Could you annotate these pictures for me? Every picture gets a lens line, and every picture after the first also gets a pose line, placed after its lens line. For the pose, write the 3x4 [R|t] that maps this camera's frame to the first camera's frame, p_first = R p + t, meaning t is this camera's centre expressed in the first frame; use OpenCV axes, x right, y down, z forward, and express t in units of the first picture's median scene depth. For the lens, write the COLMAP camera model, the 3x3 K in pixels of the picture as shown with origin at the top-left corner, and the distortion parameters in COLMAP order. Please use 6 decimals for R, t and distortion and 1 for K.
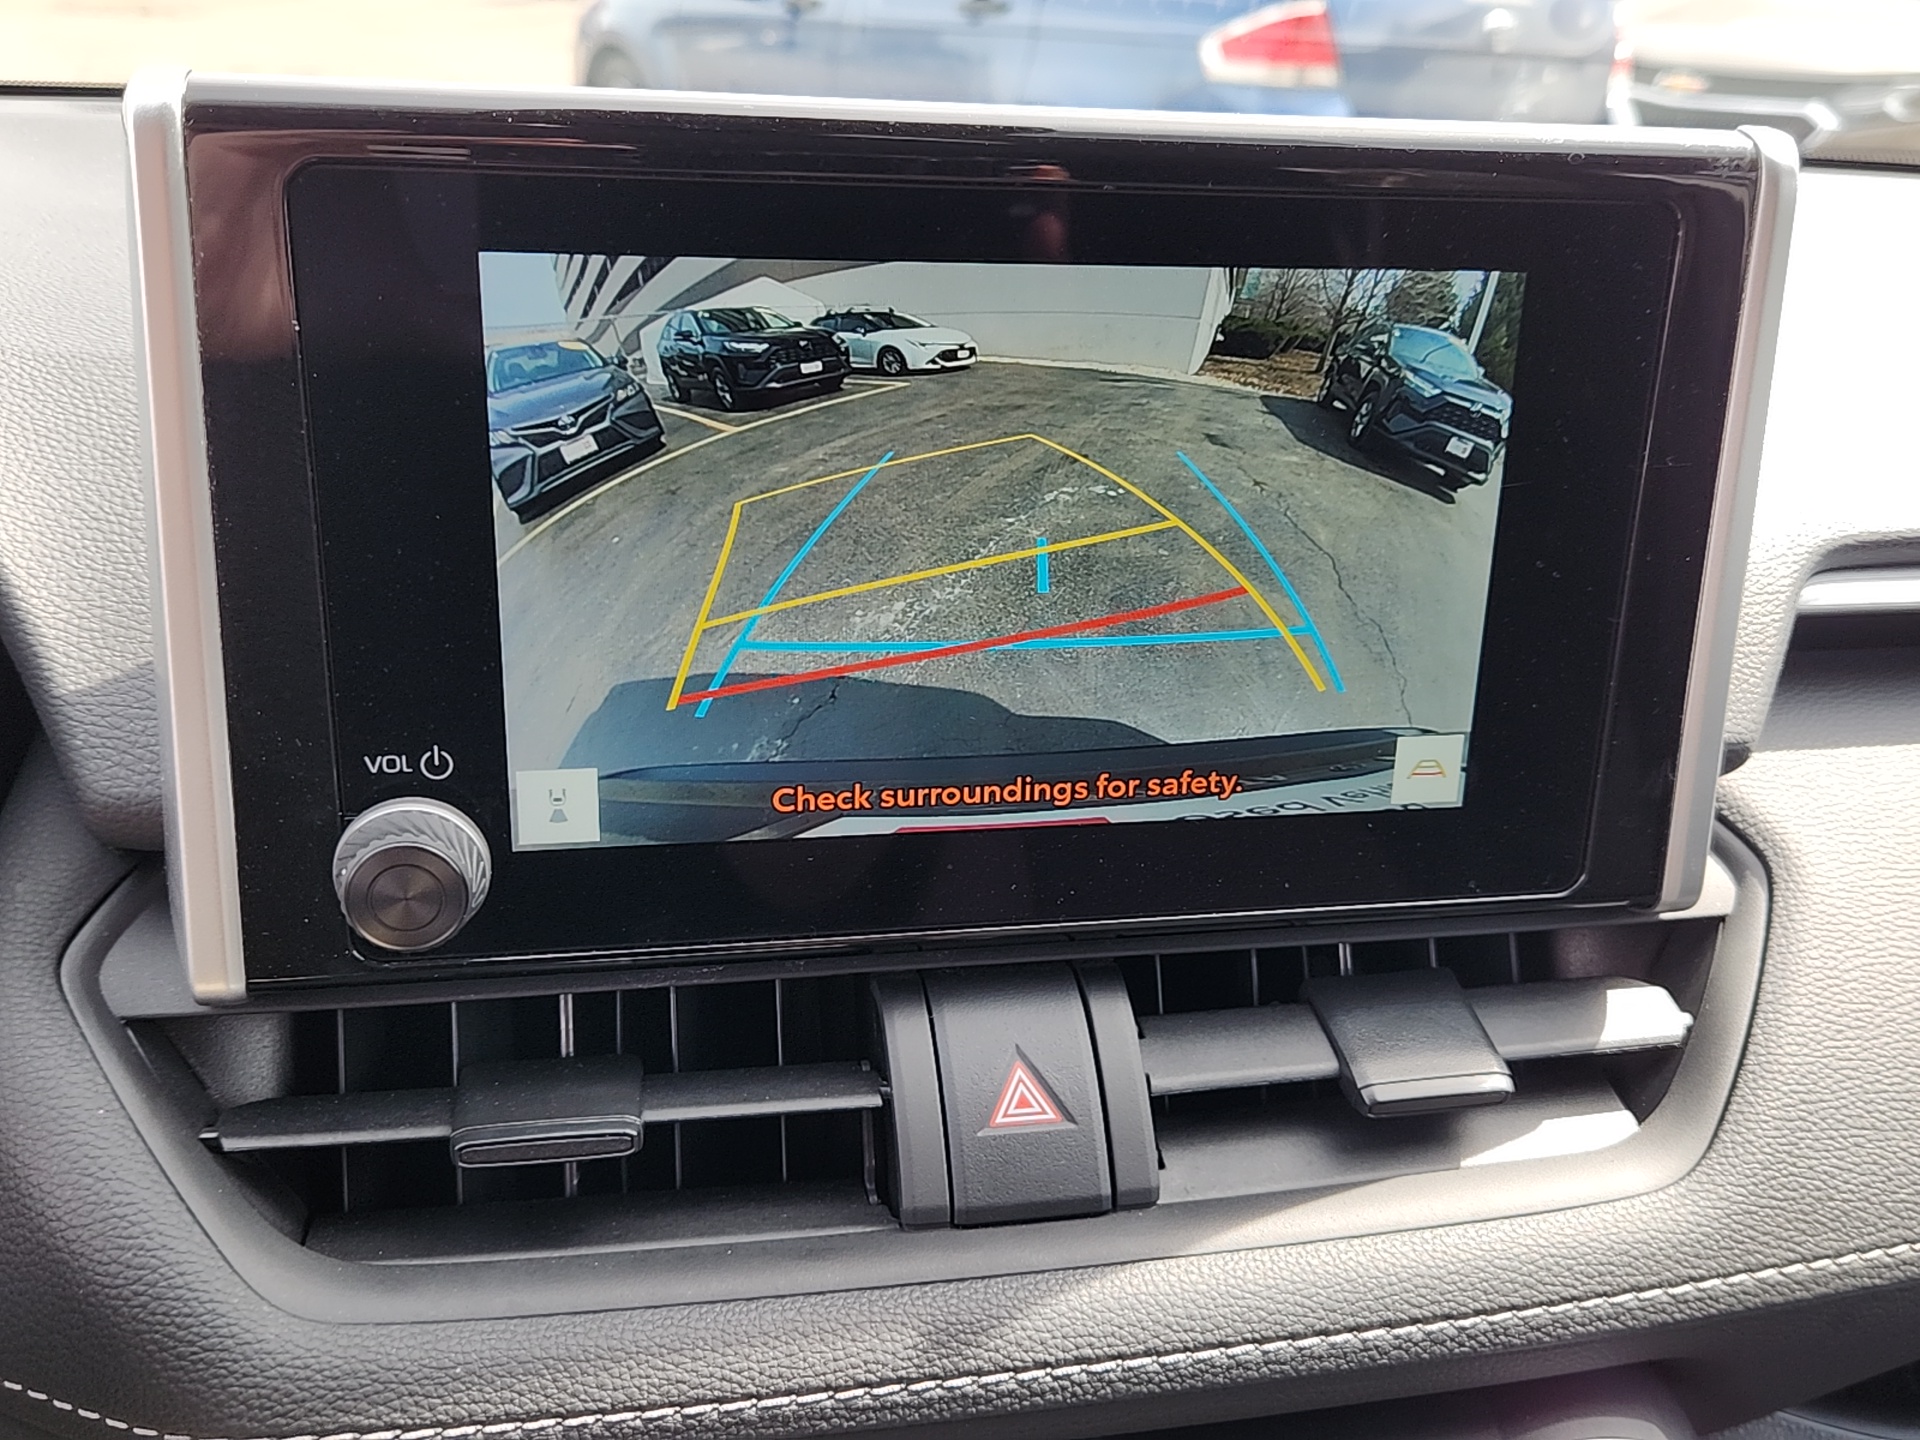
lens RADIAL K [[1881.2, 0, 968.9], [0, 1881.2, 717.5], [0, 0, 1]] dist [0.034778, 0.000000]
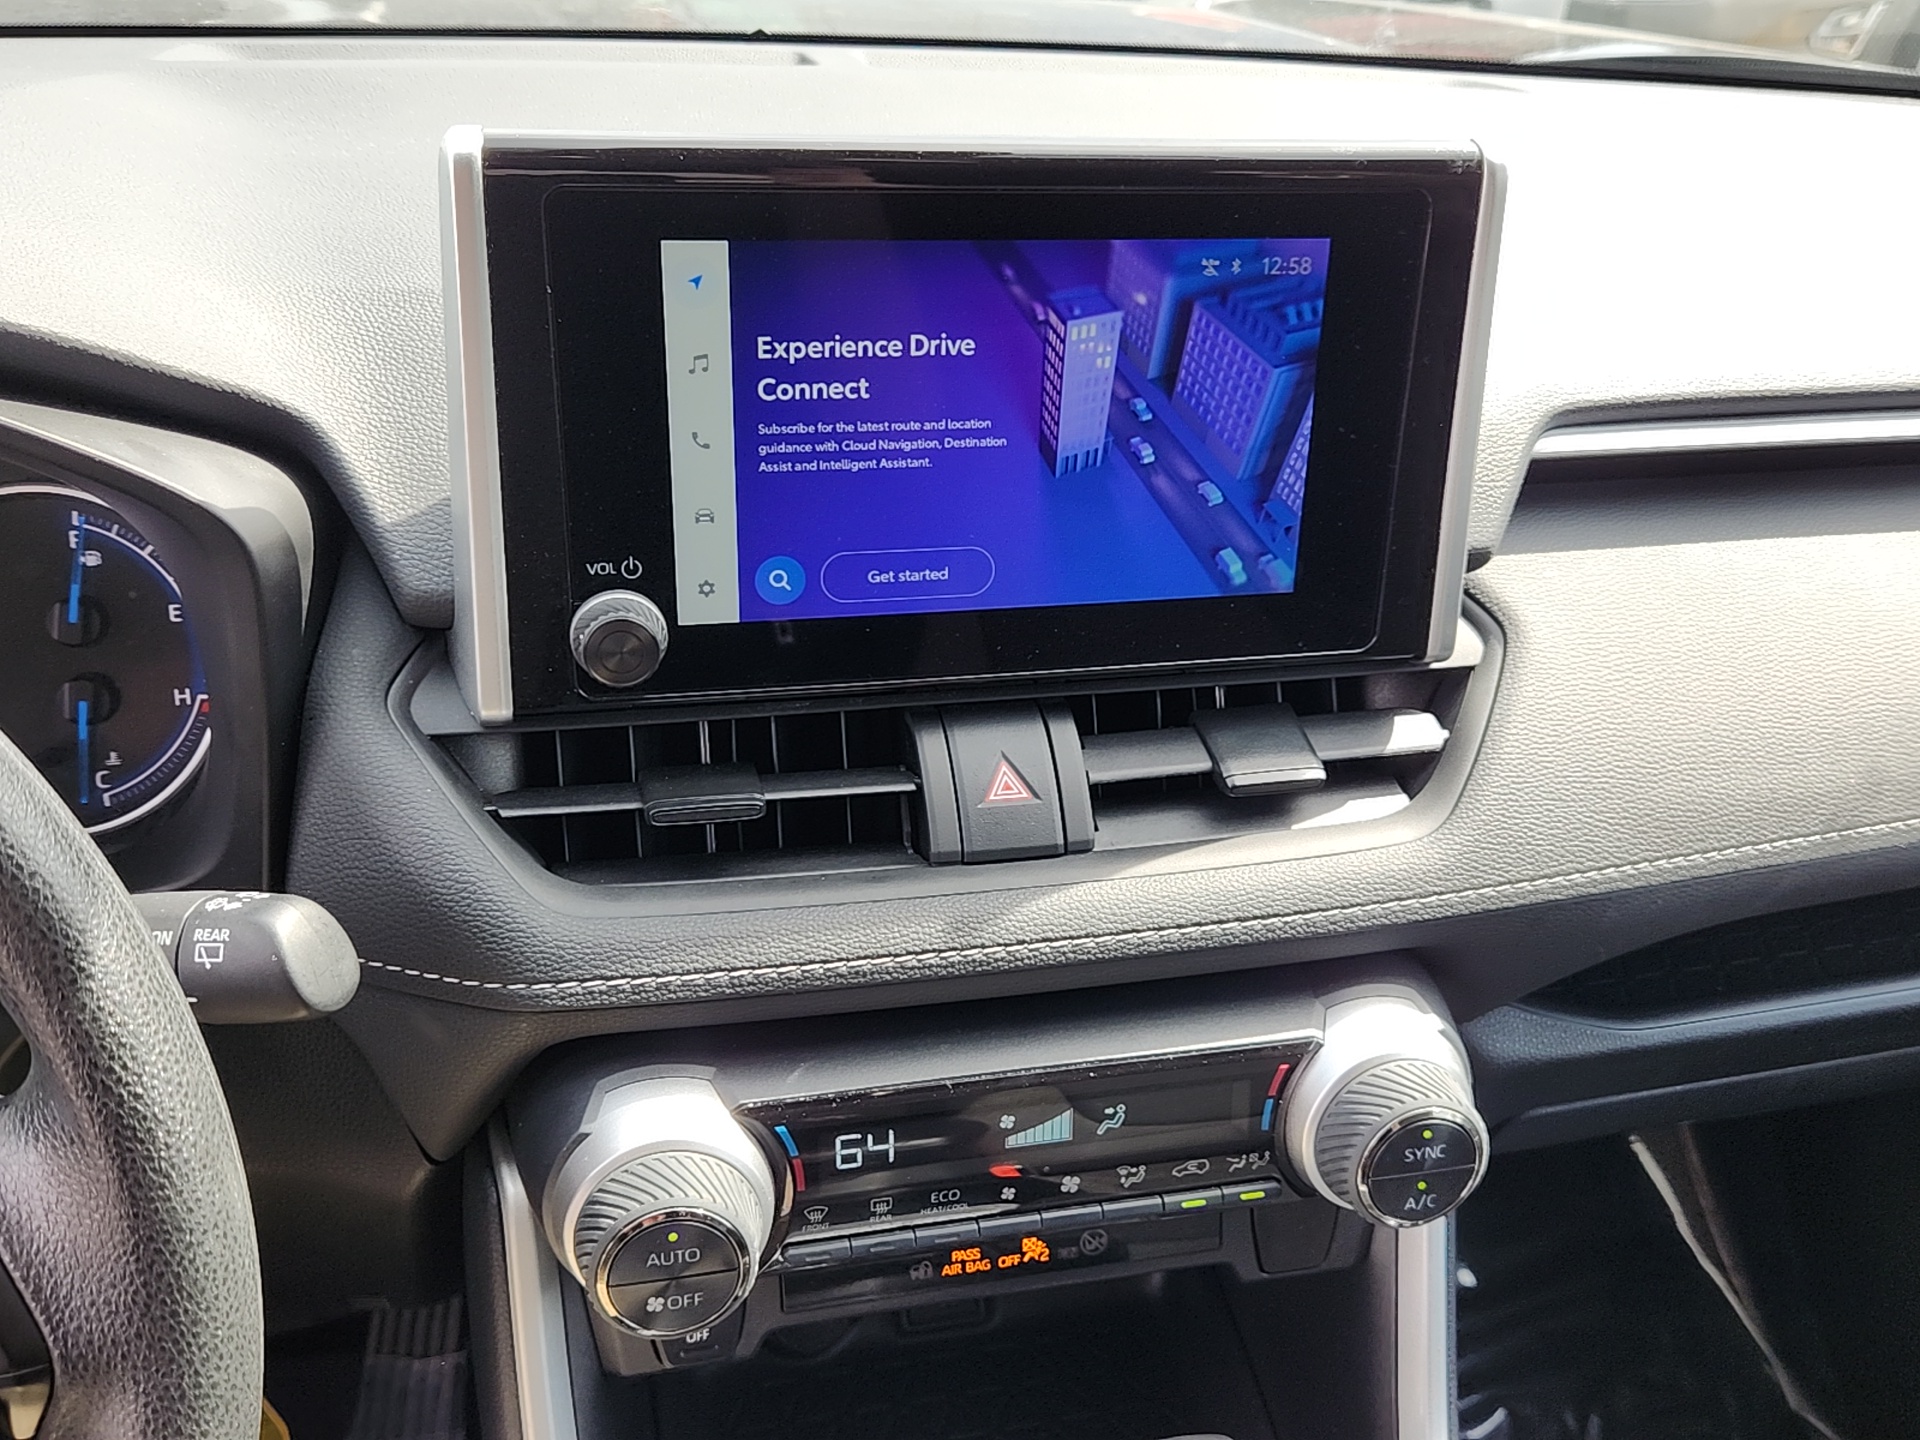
lens RADIAL K [[1881.2, 0, 975.5], [0, 1881.2, 732.8], [0, 0, 1]] dist [0.034778, 0.000000]
pose [[0.999258, -0.013193, 0.036181, -0.054618], [0.009452, 0.994771, 0.101695, 0.003864], [-0.037333, -0.101278, 0.994157, -0.552099]]
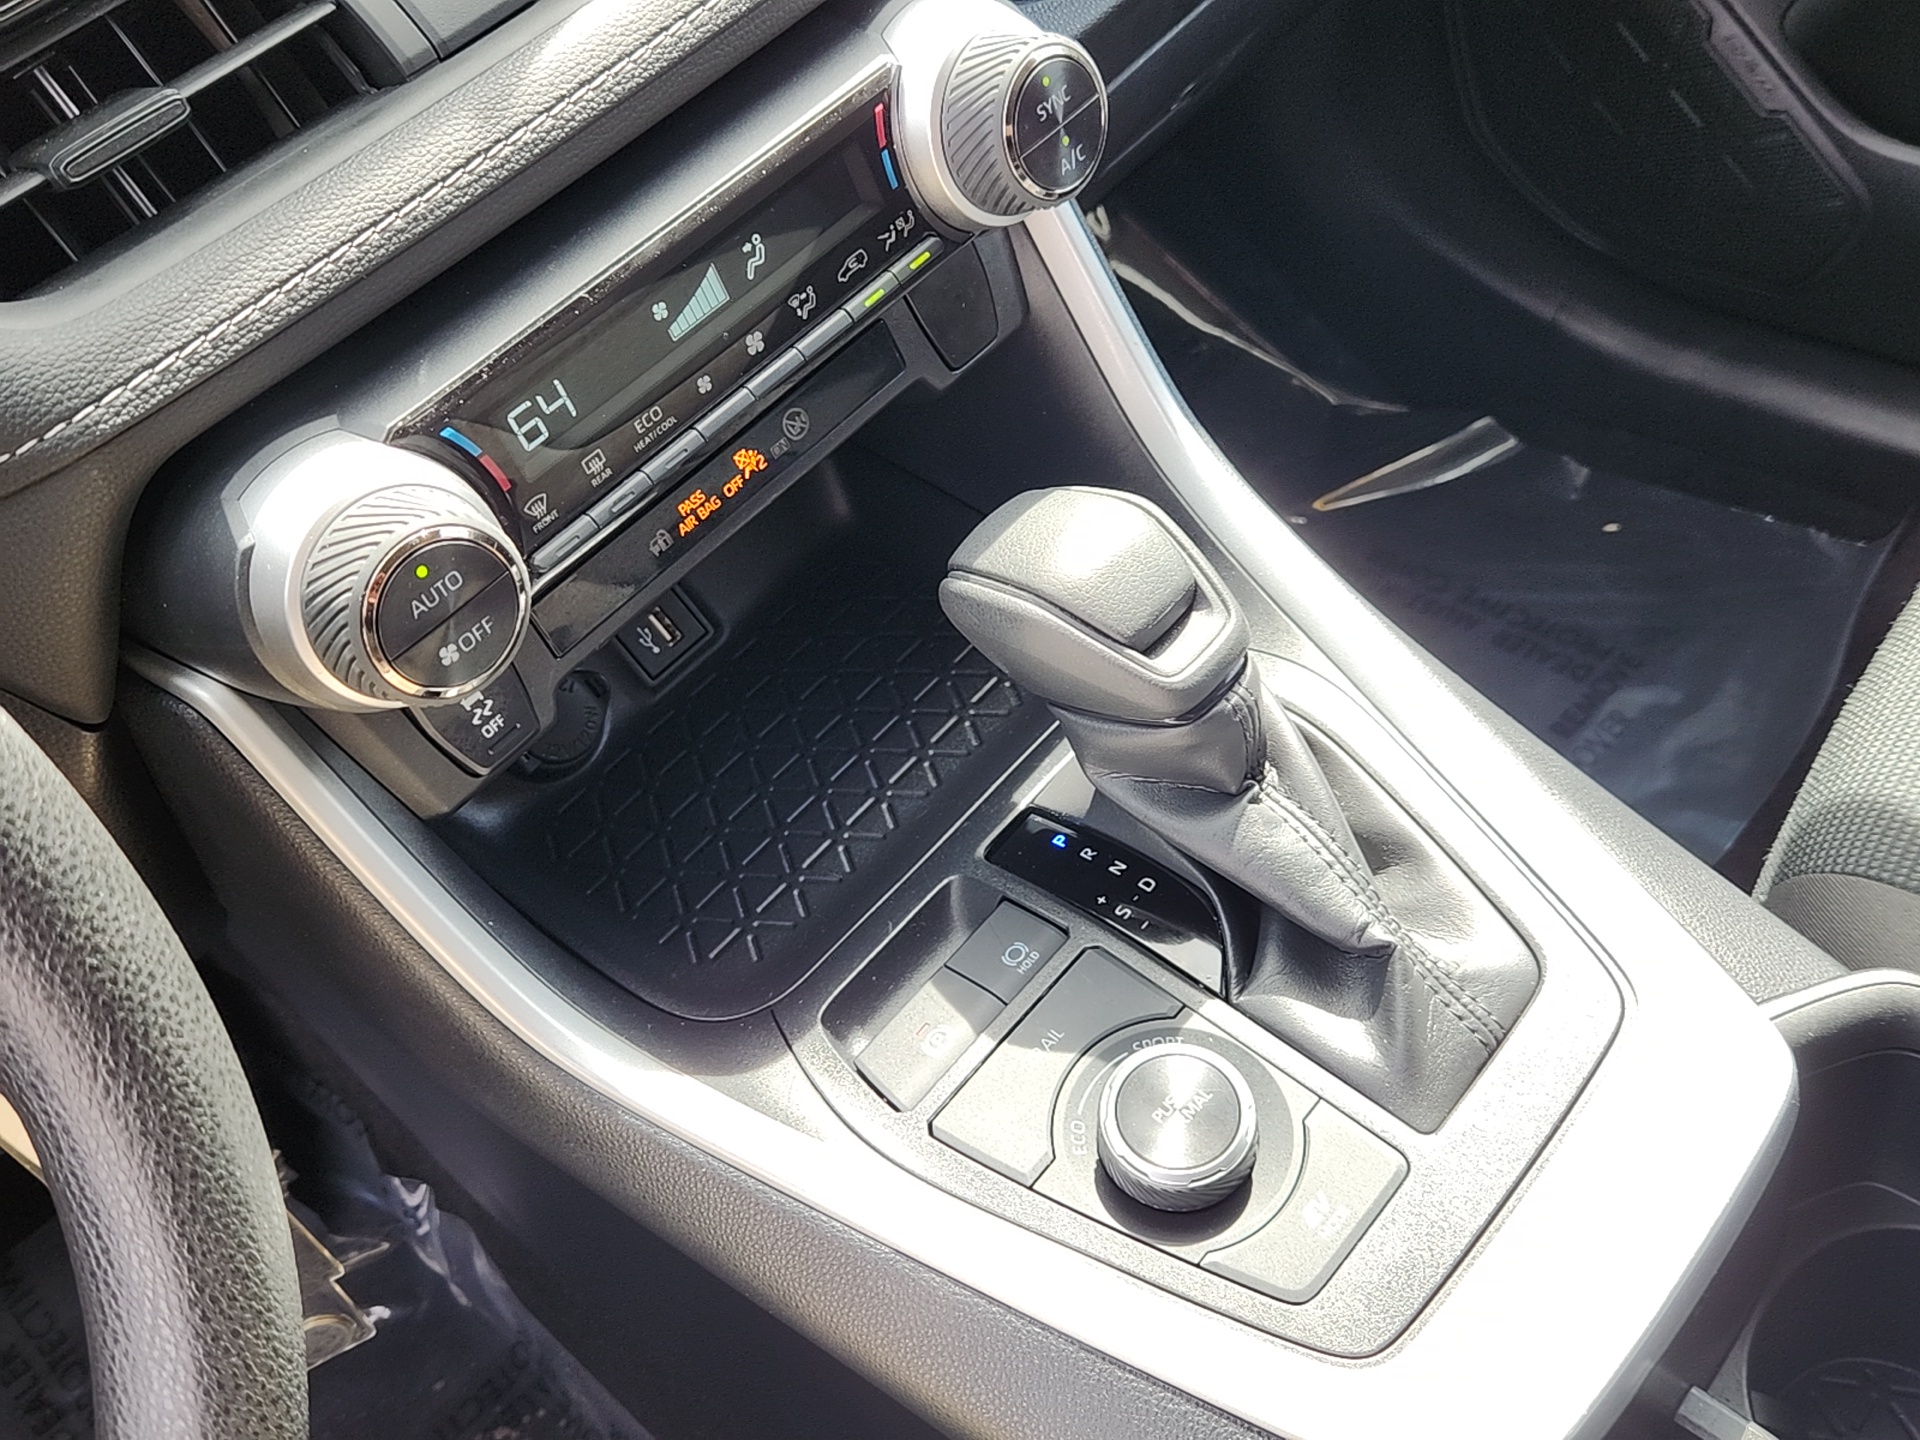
lens RADIAL K [[1881.2, 0, 962.5], [0, 1881.2, 754.3], [0, 0, 1]] dist [0.034778, 0.000000]
pose [[0.777731, -0.581321, 0.239165, -0.322771], [0.461617, 0.786431, 0.410409, 0.283171], [-0.426667, -0.208785, 0.879980, -0.386506]]
